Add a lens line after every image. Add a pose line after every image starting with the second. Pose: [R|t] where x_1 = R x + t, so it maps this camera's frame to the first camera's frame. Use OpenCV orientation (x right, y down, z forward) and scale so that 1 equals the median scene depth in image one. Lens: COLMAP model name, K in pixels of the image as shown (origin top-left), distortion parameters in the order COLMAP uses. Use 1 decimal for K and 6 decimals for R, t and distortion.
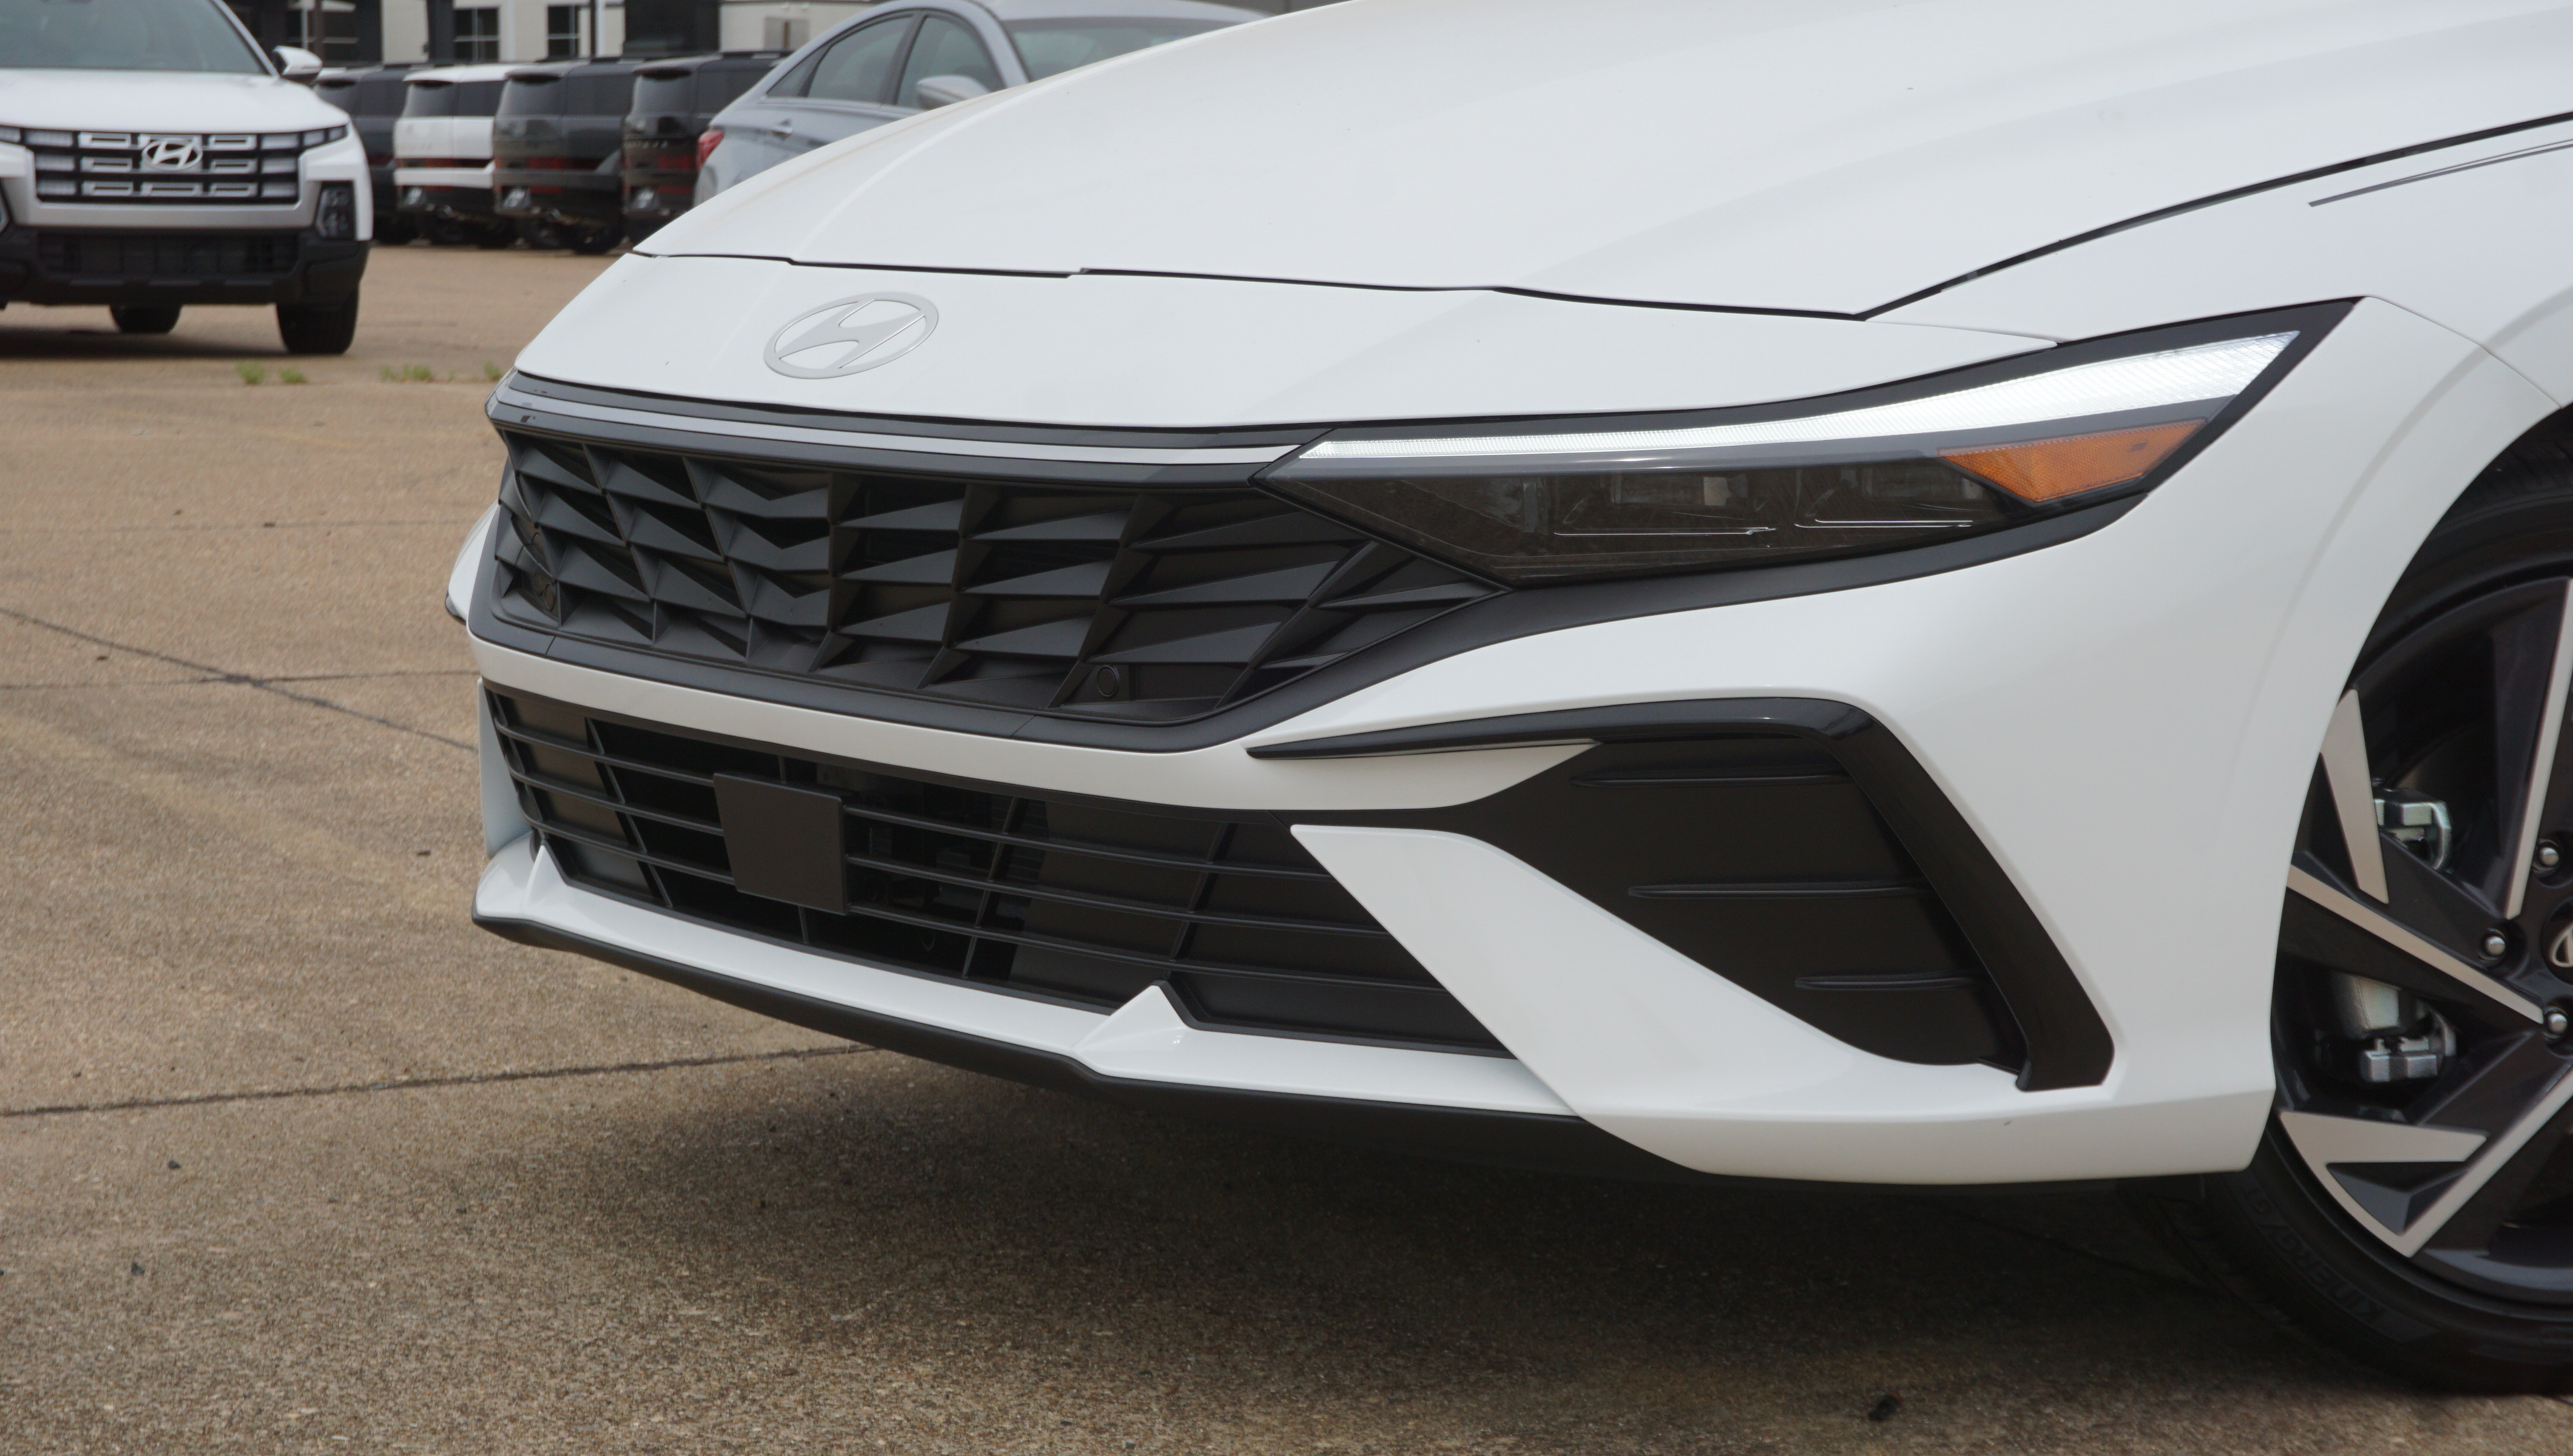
lens RADIAL K [[5590.5, 0, 1287.8], [0, 5590.5, 732.2], [0, 0, 1]] dist [0.046801, 0.000000]
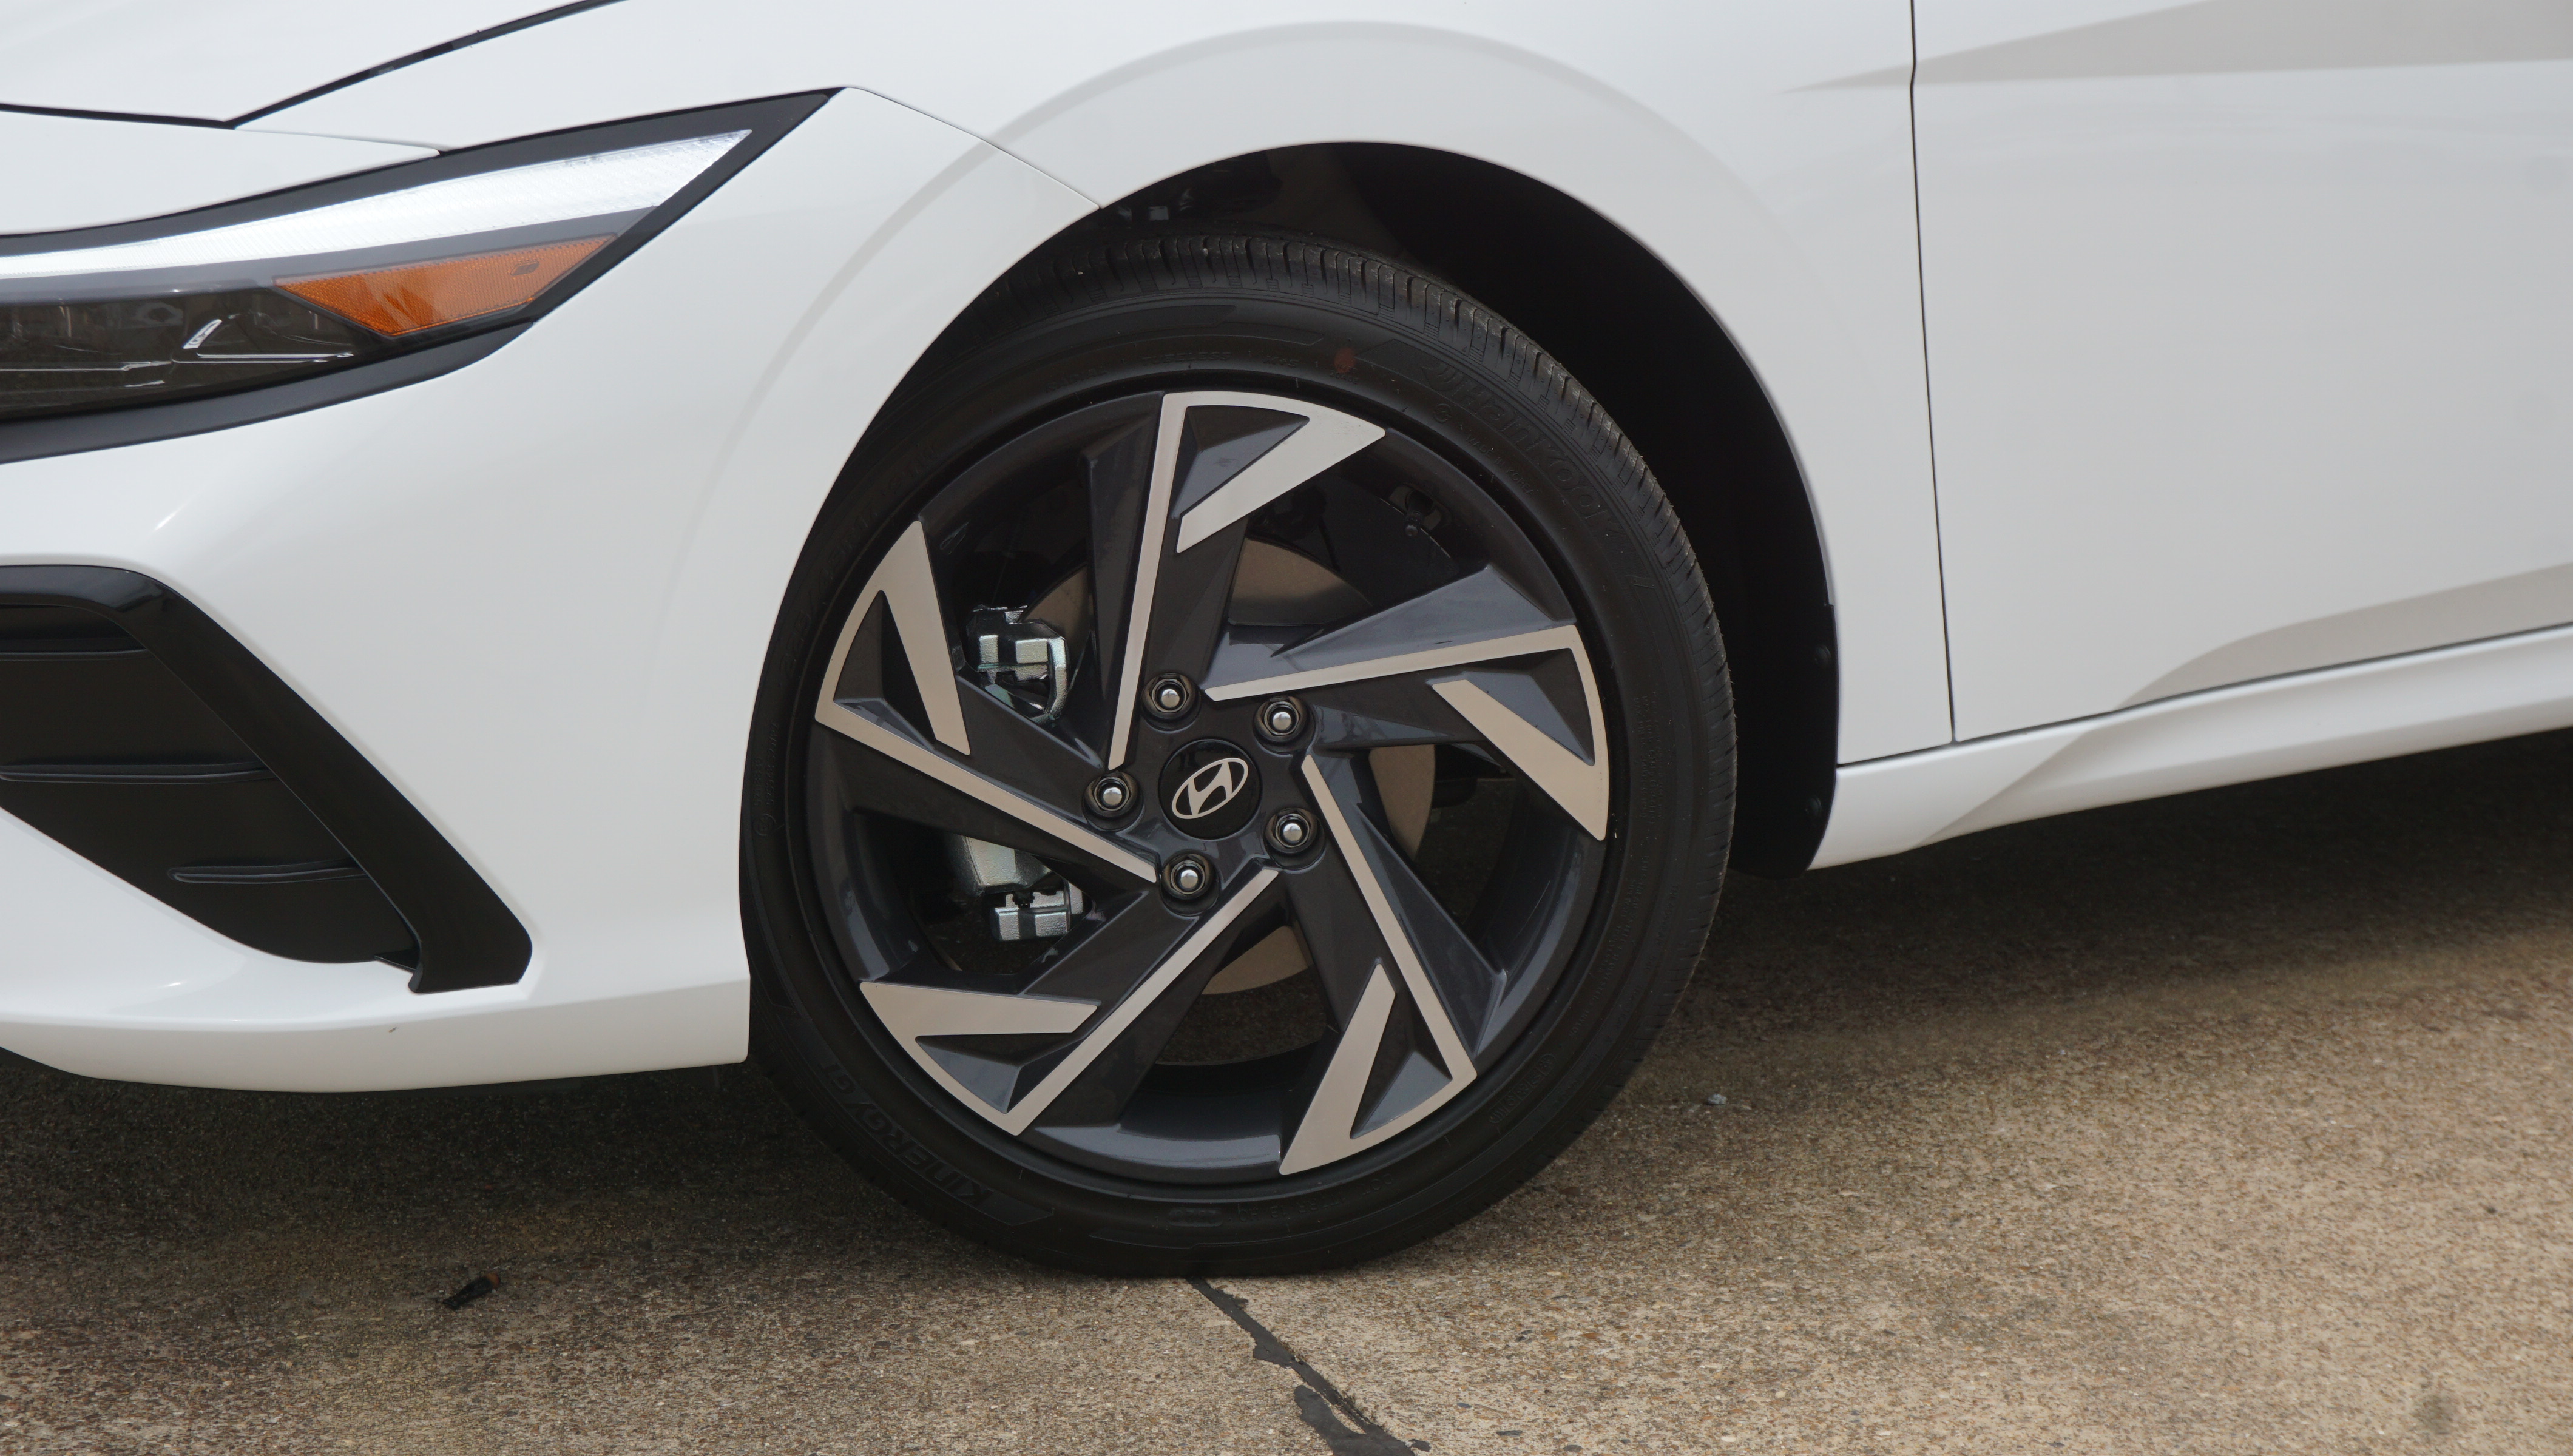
lens RADIAL K [[4483.3, 0, 1285.6], [0, 4483.3, 722.2], [0, 0, 1]] dist [-0.015705, 0.000000]
pose [[0.994953, -0.003404, -0.100280, 0.320547], [0.012141, 0.996165, 0.086646, -0.037052], [0.099600, -0.087427, 0.991179, 0.286498]]
